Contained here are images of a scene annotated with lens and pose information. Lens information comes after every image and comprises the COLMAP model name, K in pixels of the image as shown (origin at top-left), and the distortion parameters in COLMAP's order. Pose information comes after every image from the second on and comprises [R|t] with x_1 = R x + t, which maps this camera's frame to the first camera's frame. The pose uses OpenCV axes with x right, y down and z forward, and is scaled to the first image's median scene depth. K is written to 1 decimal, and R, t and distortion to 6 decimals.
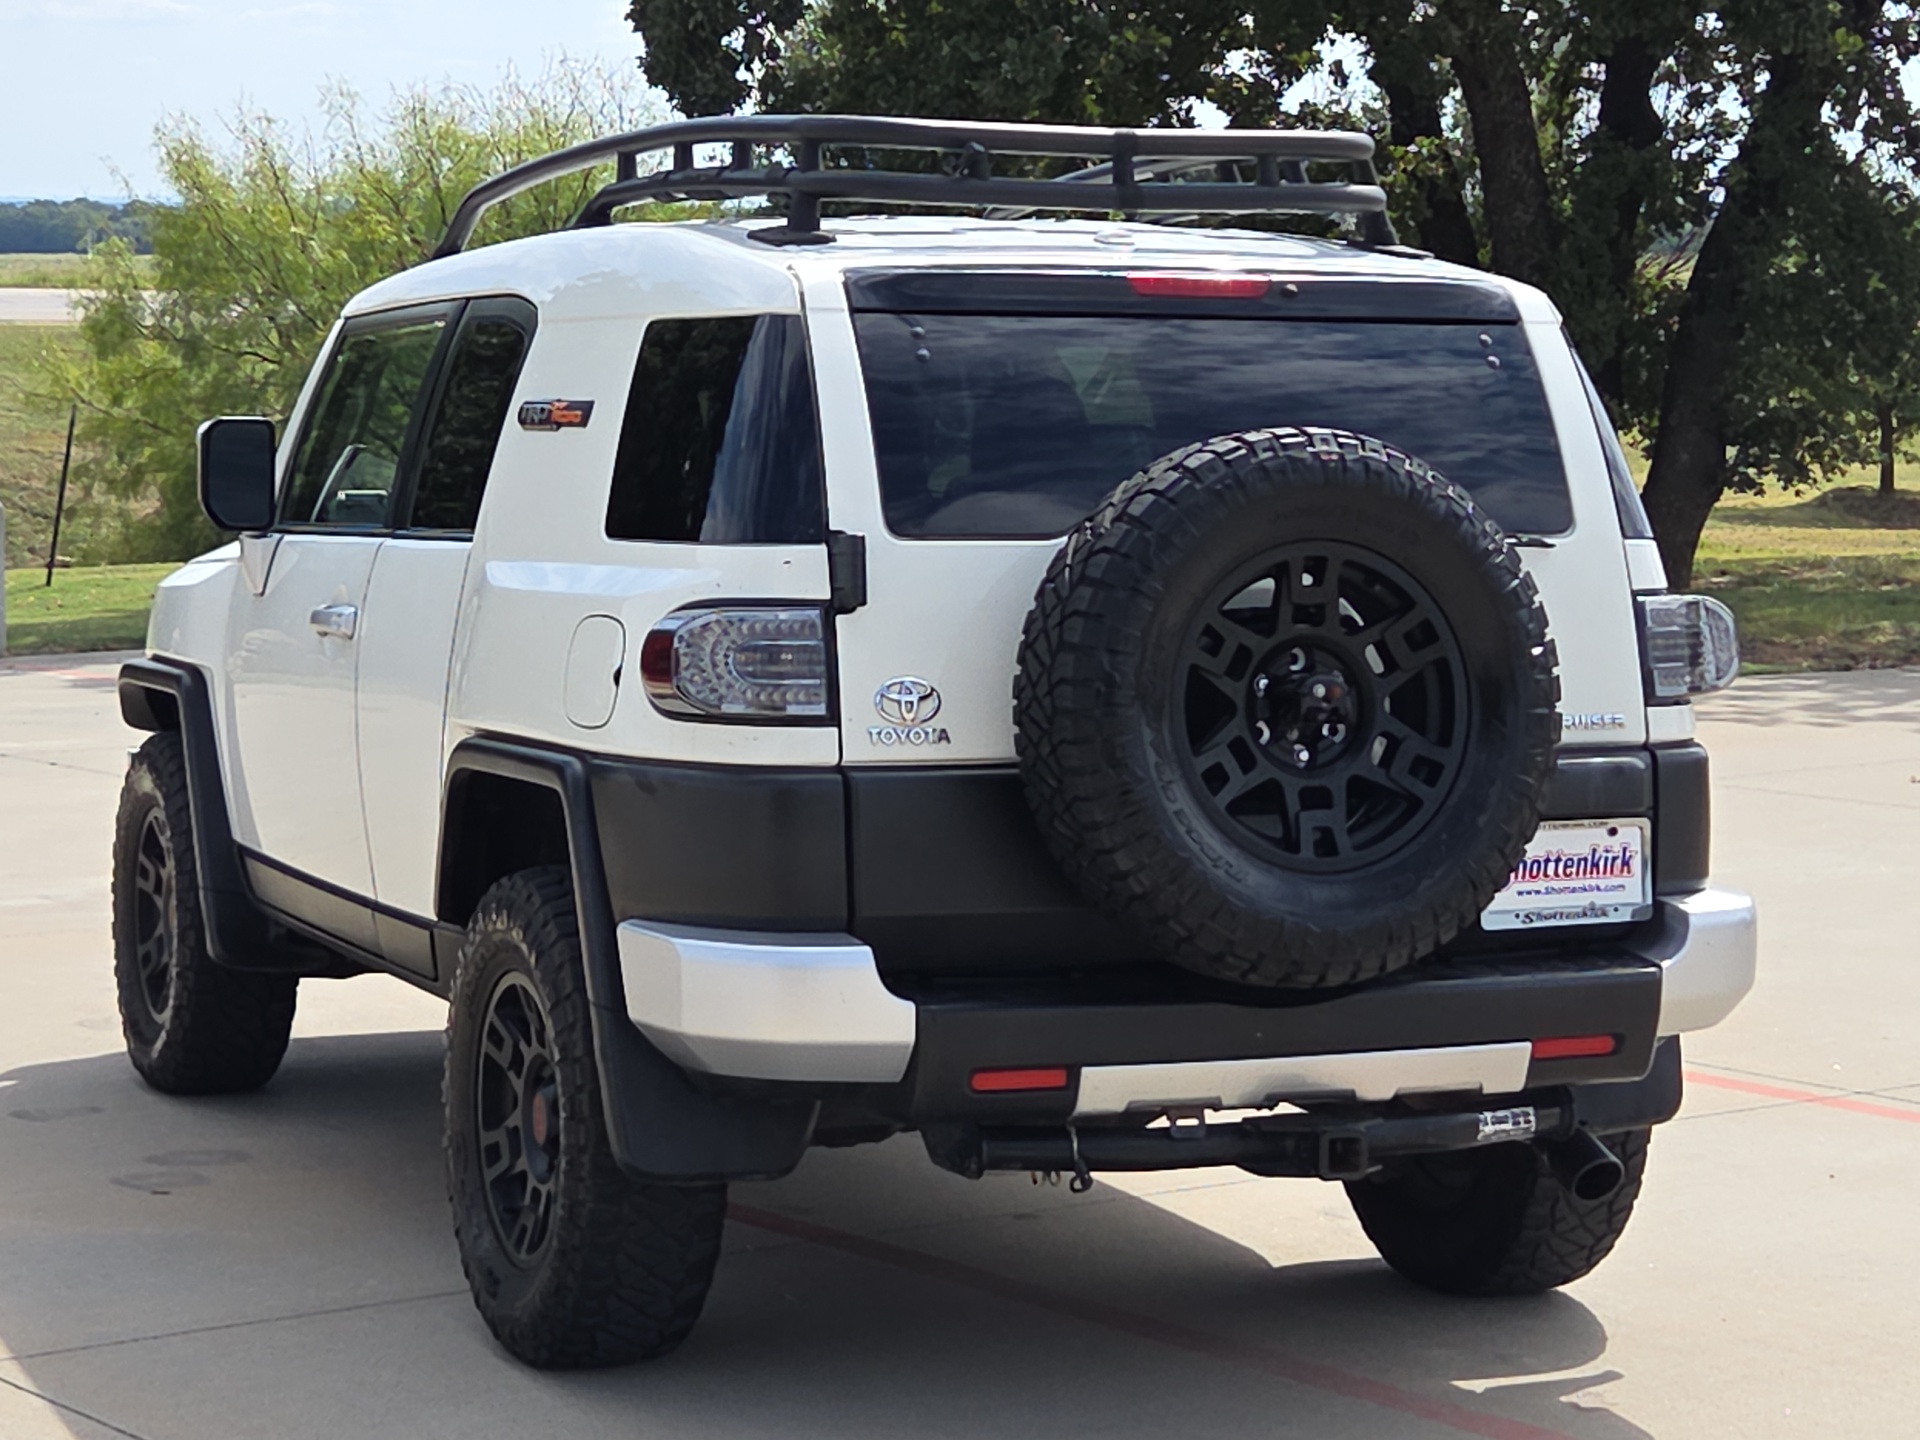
lens RADIAL K [[4355.0, 0, 961.2], [0, 4355.0, 717.9], [0, 0, 1]] dist [-0.039338, 0.000000]
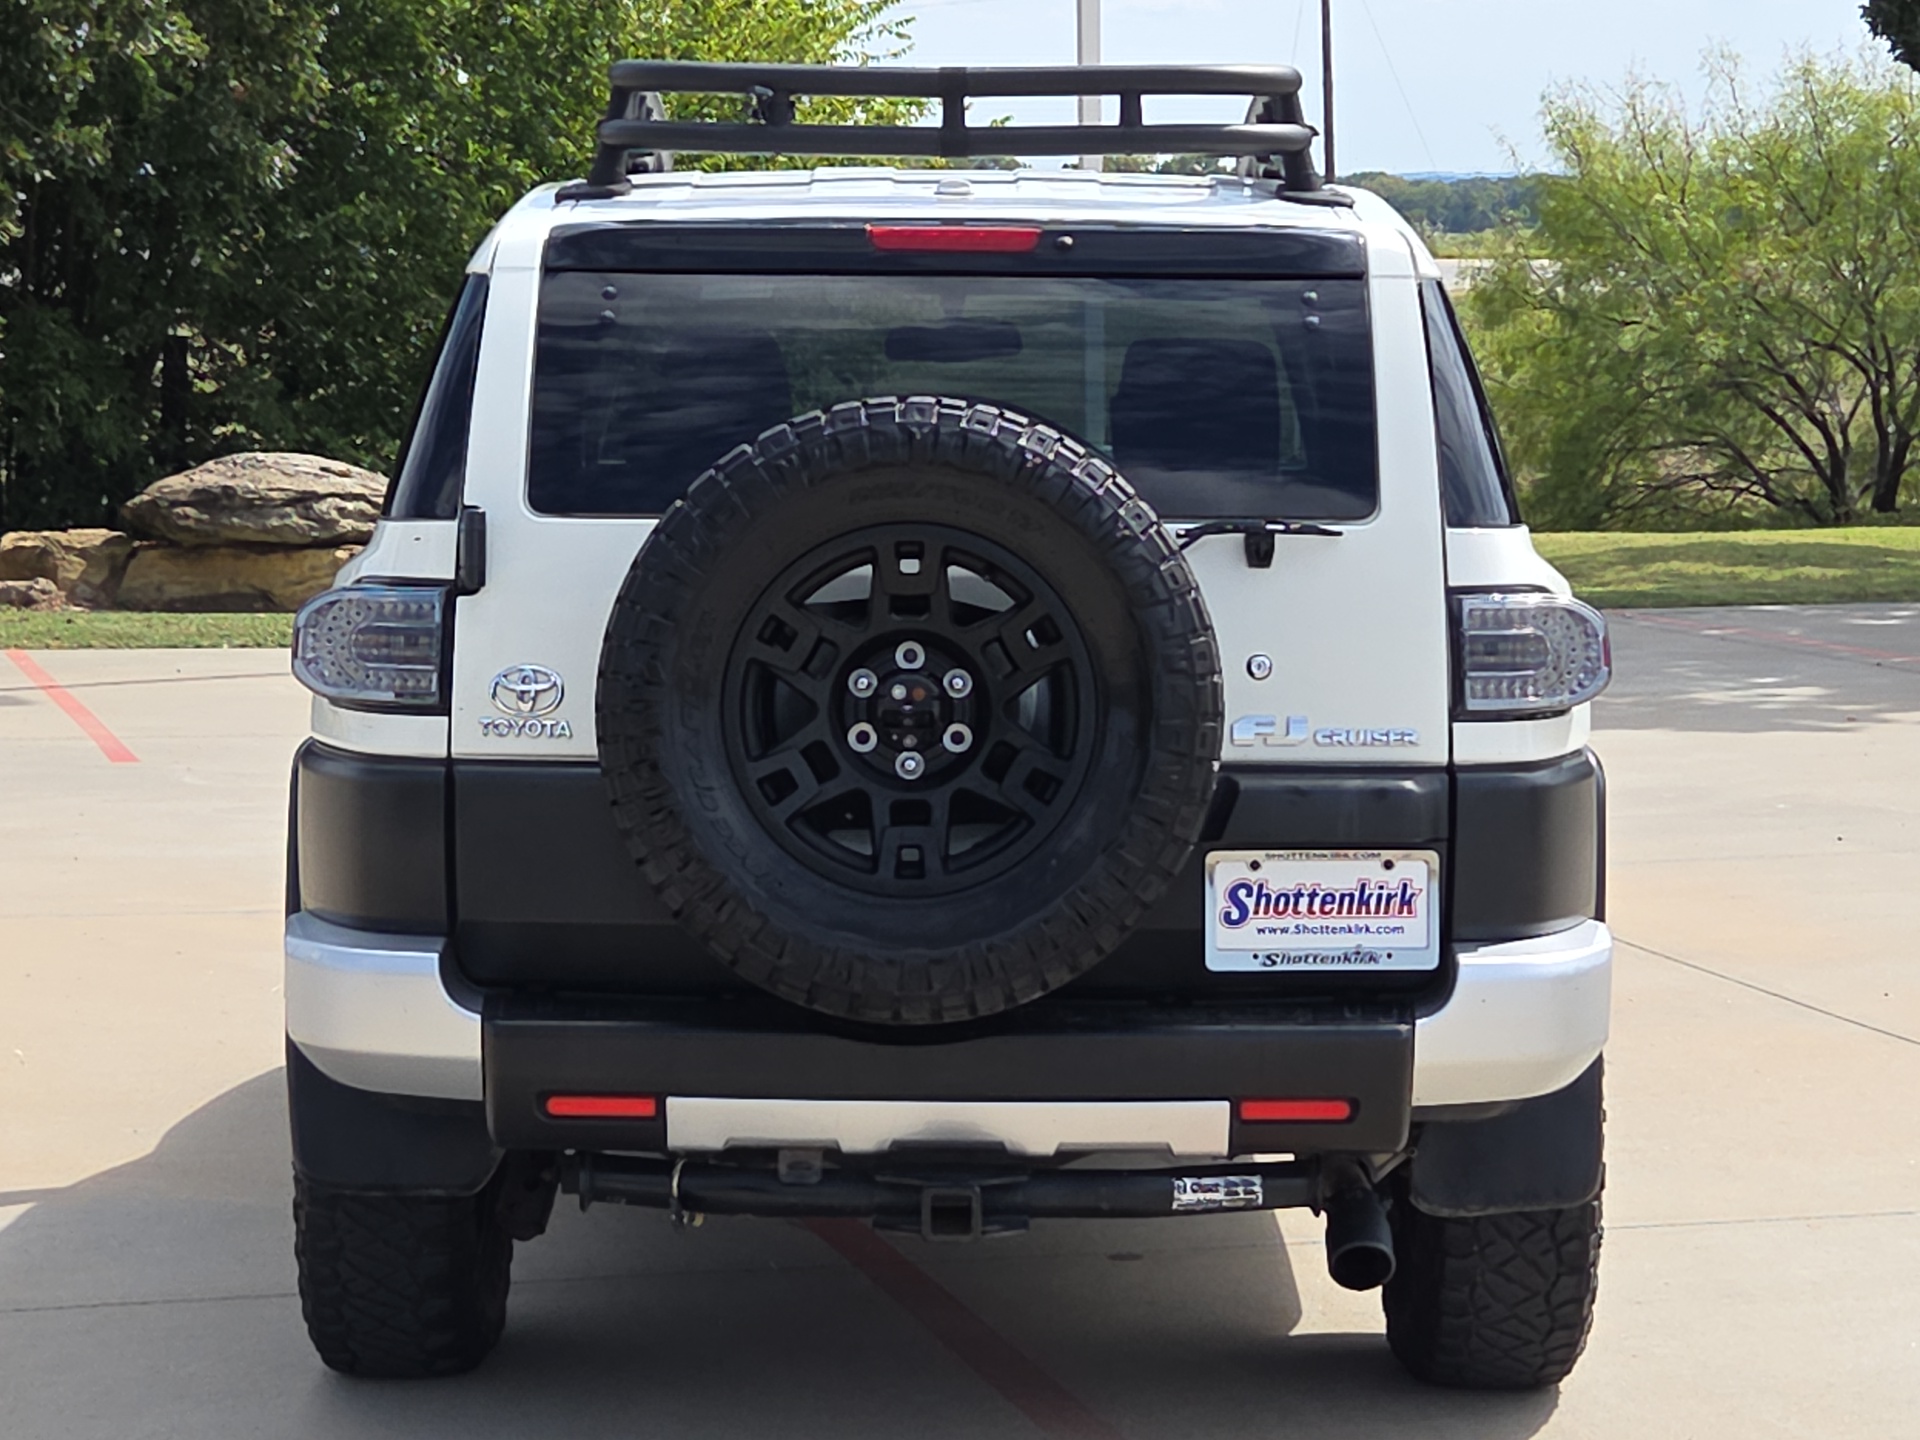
lens RADIAL K [[4355.0, 0, 953.3], [0, 4355.0, 731.1], [0, 0, 1]] dist [-0.039338, 0.000000]
pose [[0.924519, 0.031710, -0.379816, 0.400867], [-0.028015, 0.999491, 0.015253, -0.011357], [0.380106, -0.003462, 0.924936, 0.167497]]
